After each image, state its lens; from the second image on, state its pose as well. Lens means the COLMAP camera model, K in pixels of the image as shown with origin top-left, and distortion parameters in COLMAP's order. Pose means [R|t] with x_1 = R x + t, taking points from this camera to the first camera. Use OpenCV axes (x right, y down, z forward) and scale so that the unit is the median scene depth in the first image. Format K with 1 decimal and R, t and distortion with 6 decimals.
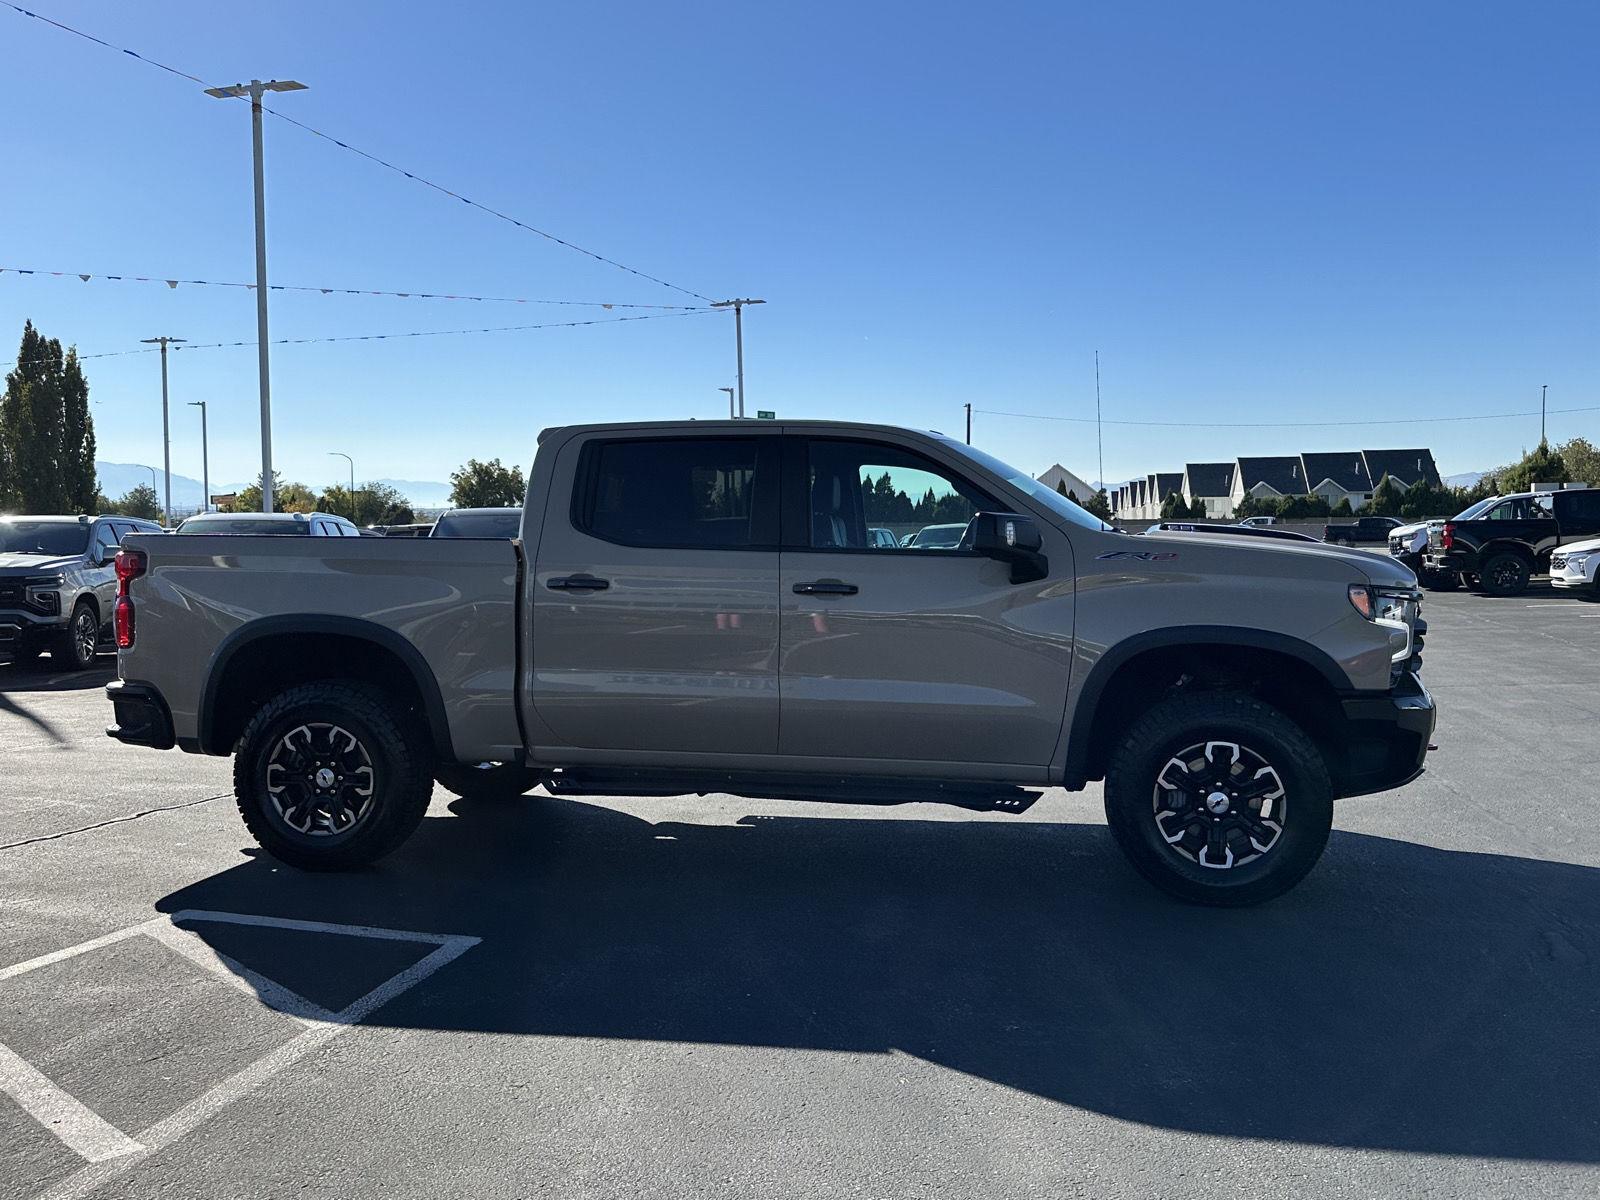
lens RADIAL K [[1397.1, 0, 807.6], [0, 1397.1, 600.7], [0, 0, 1]] dist [0.177434, -0.342444]
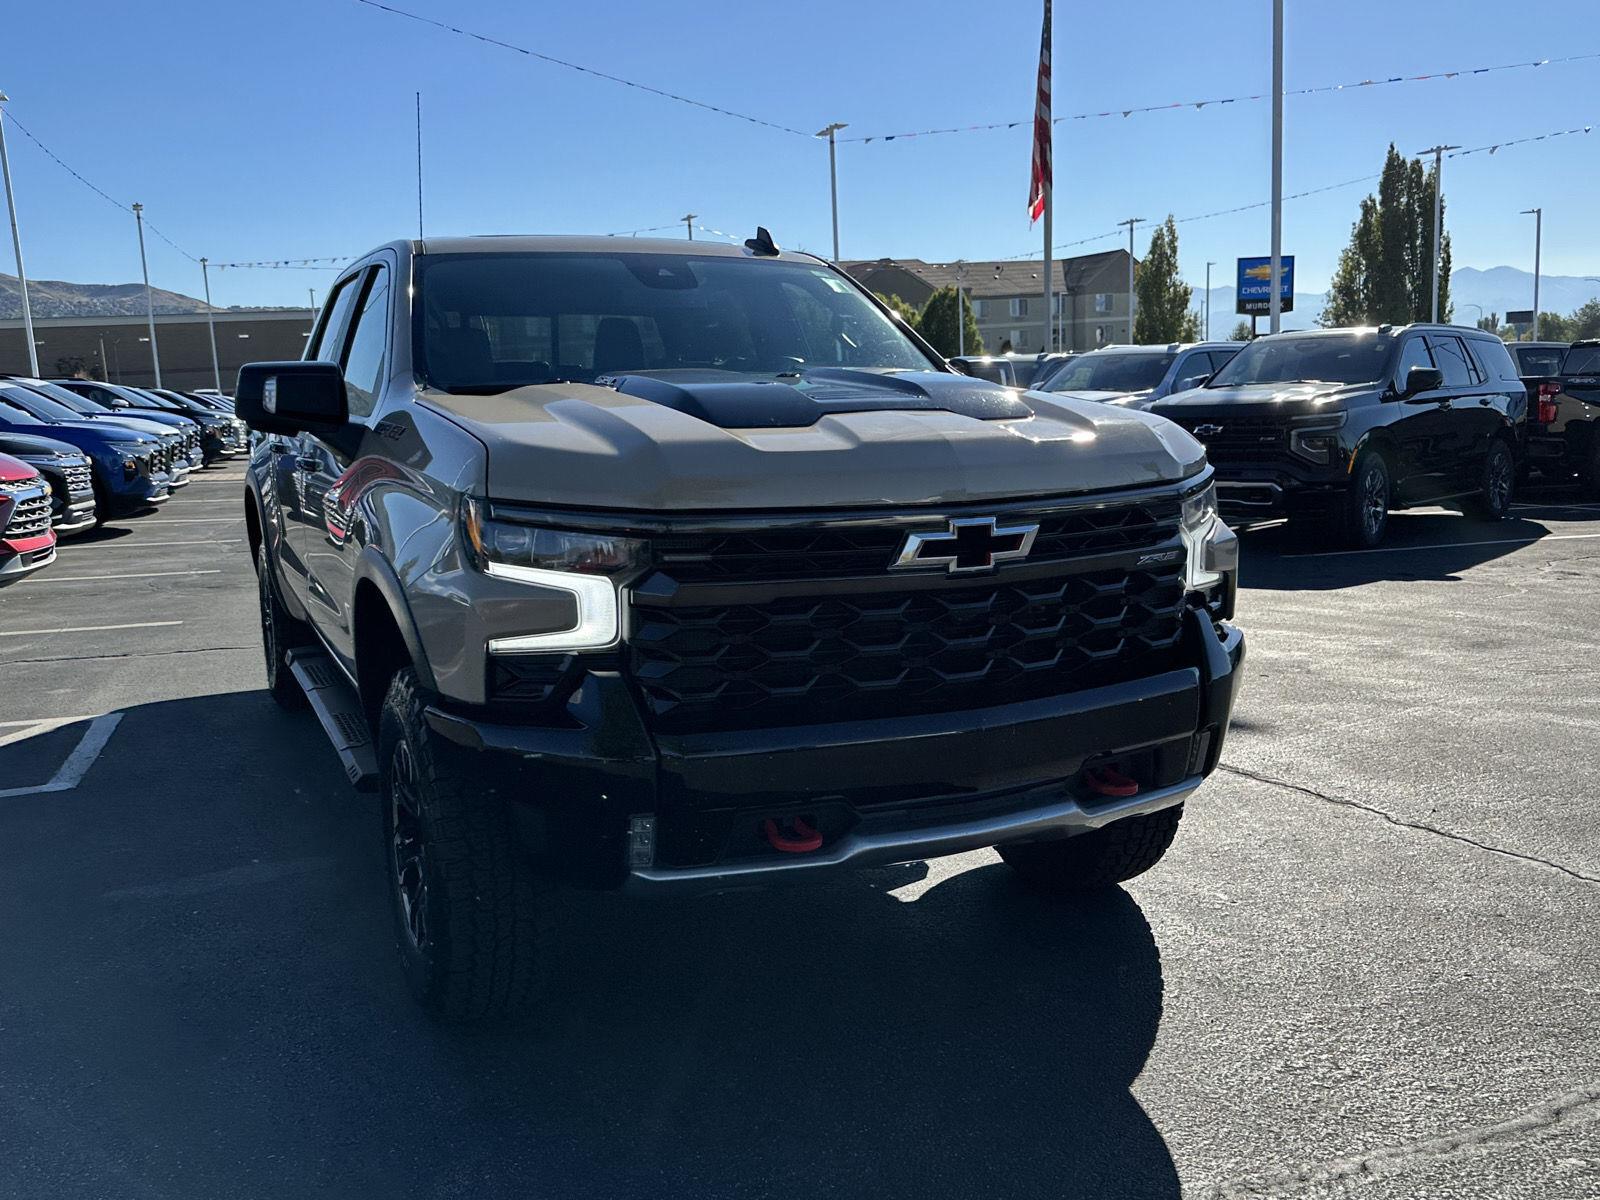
lens RADIAL K [[1397.1, 0, 807.6], [0, 1397.1, 600.7], [0, 0, 1]] dist [0.177434, -0.342444]
pose [[0.590366, 0.112745, -0.799223, 0.093541], [-0.012303, 0.991338, 0.130758, -0.004463], [0.807042, -0.067362, 0.586639, 0.085238]]
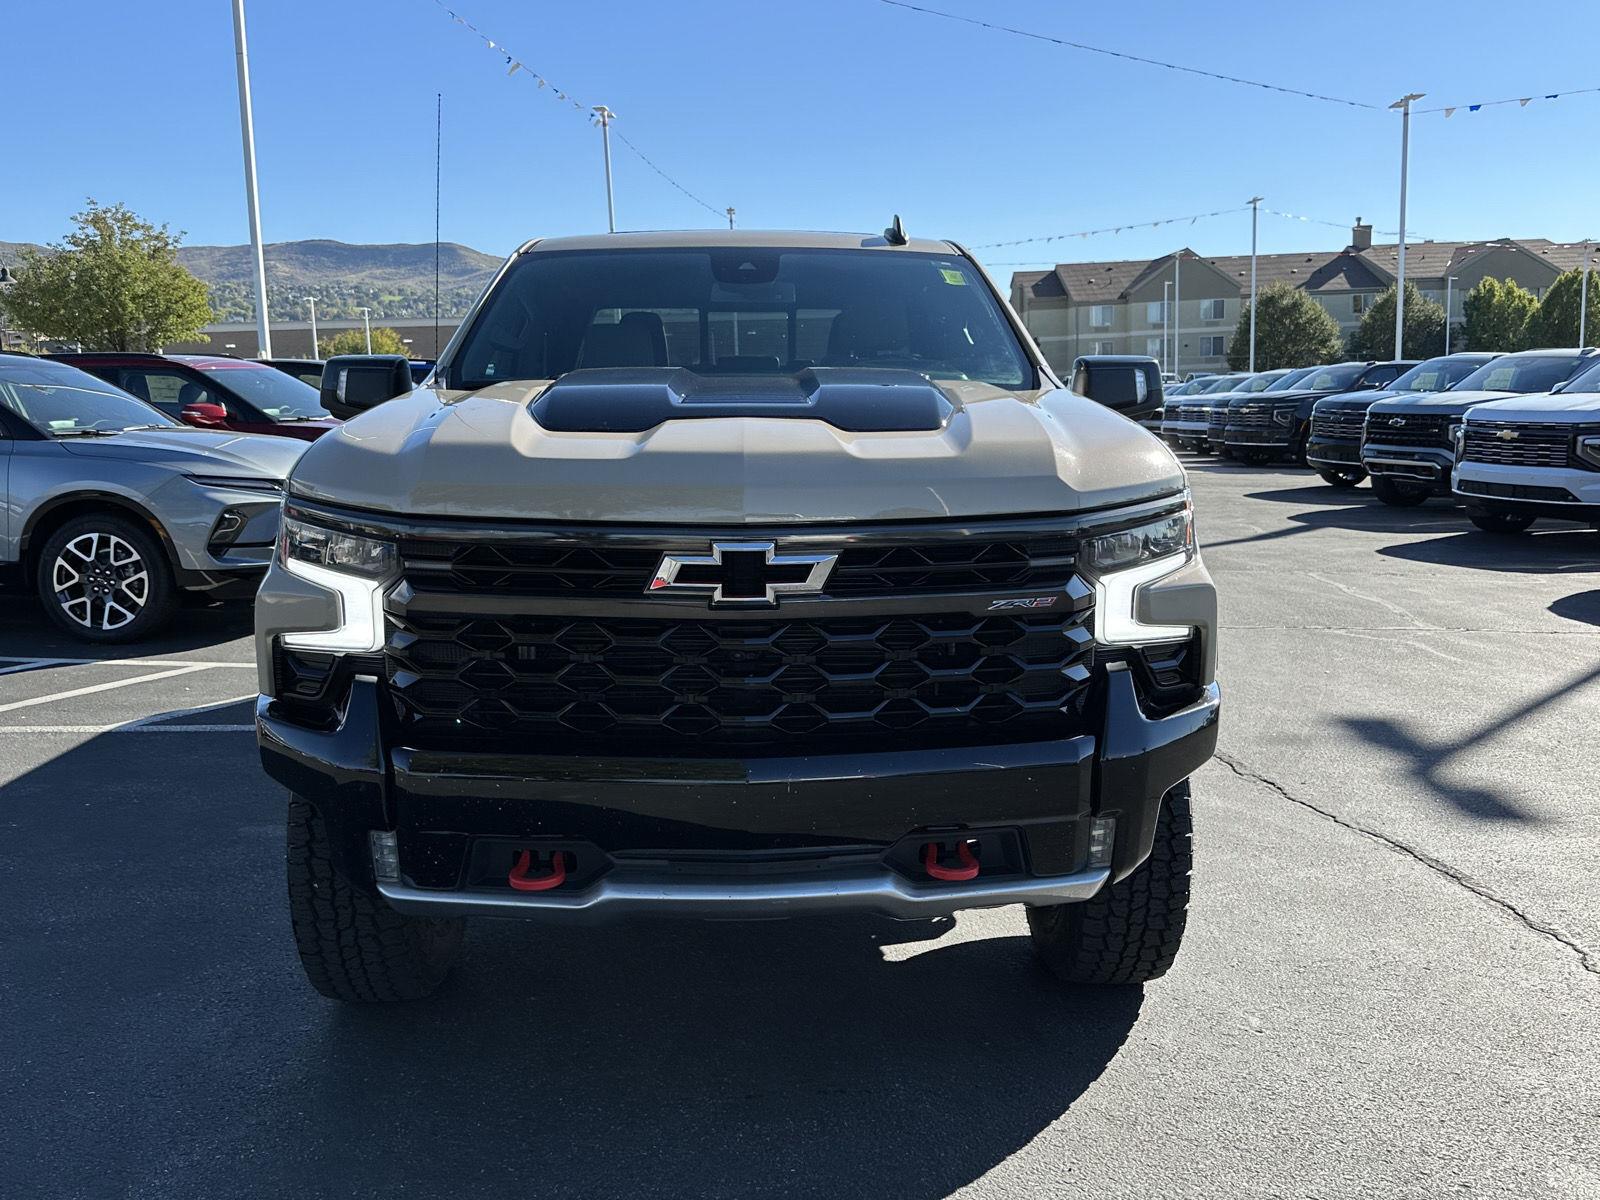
lens RADIAL K [[1397.1, 0, 807.6], [0, 1397.1, 600.7], [0, 0, 1]] dist [0.177434, -0.342444]
pose [[0.231533, 0.150857, -0.961059, 0.100586], [-0.036425, 0.988555, 0.146397, -0.005783], [0.972145, 0.001110, 0.234378, 0.114043]]
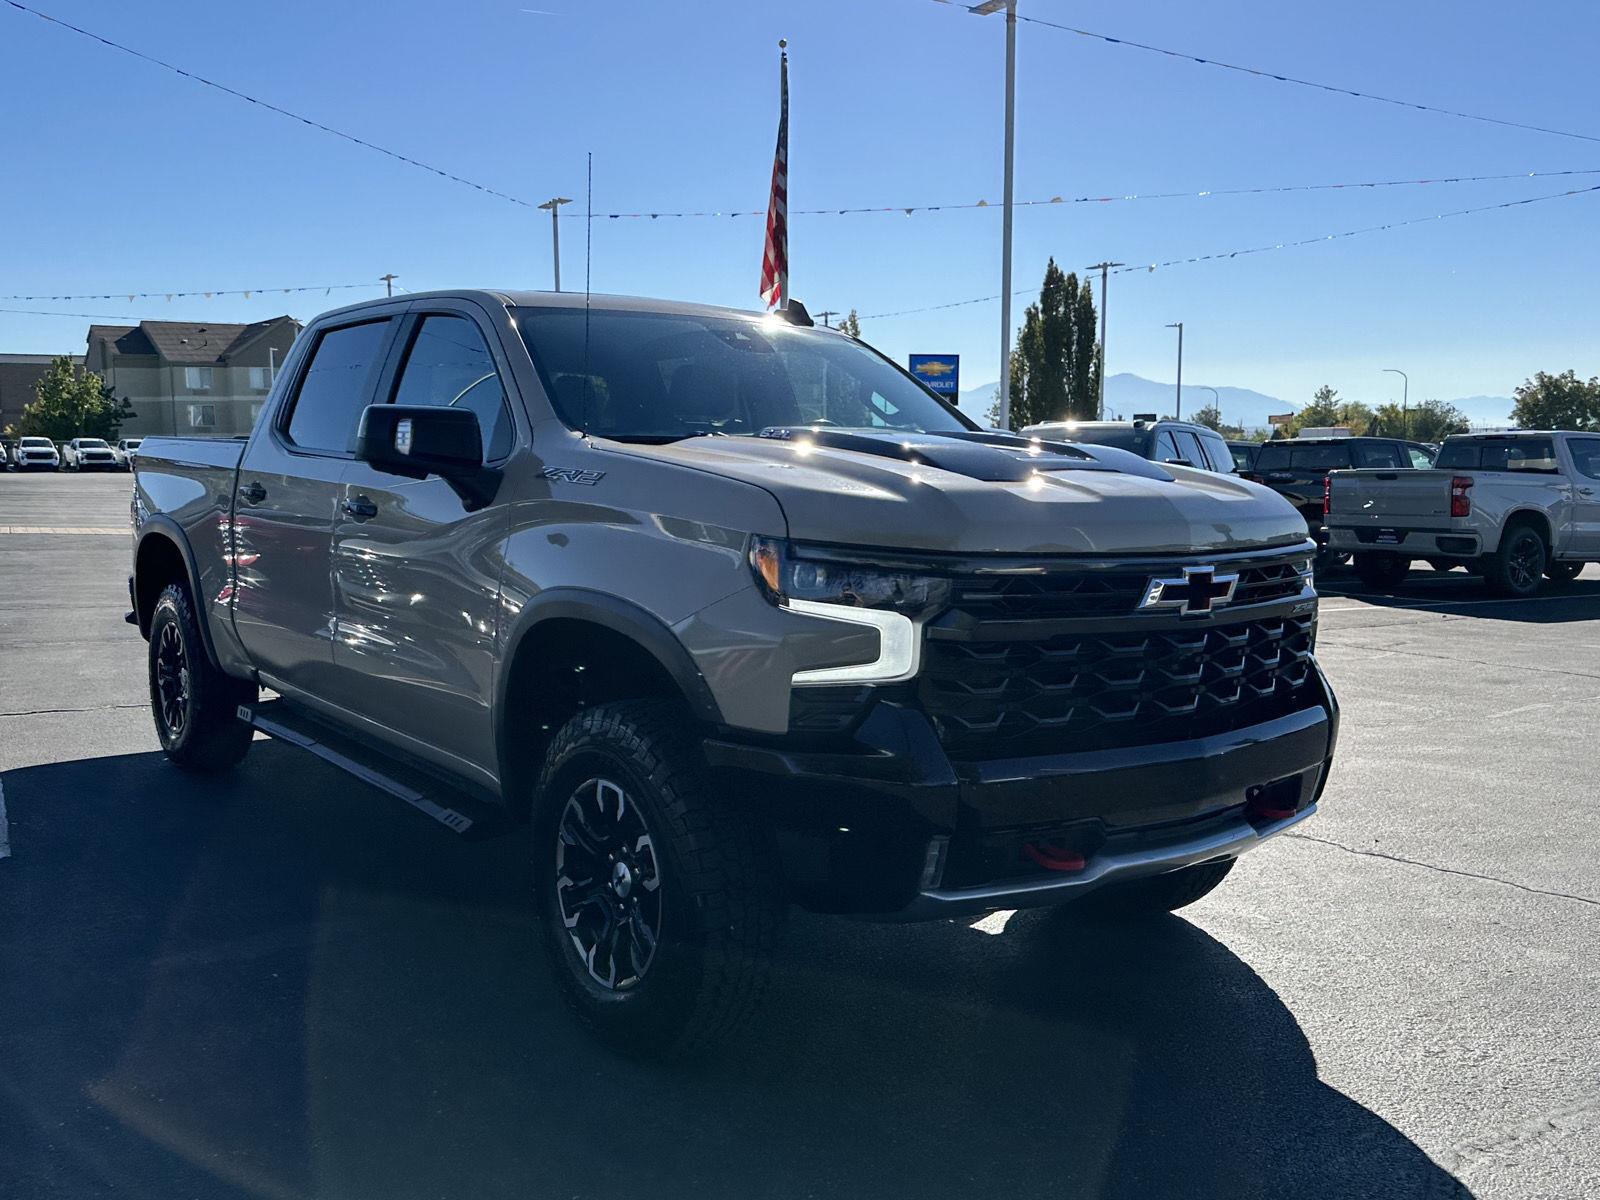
lens RADIAL K [[1397.1, 0, 807.6], [0, 1397.1, 600.7], [0, 0, 1]] dist [0.177434, -0.342444]
pose [[0.755234, 0.079966, -0.650559, 0.080325], [-0.043553, 0.996459, 0.071923, -0.002749], [0.654007, -0.025985, 0.756042, 0.064711]]
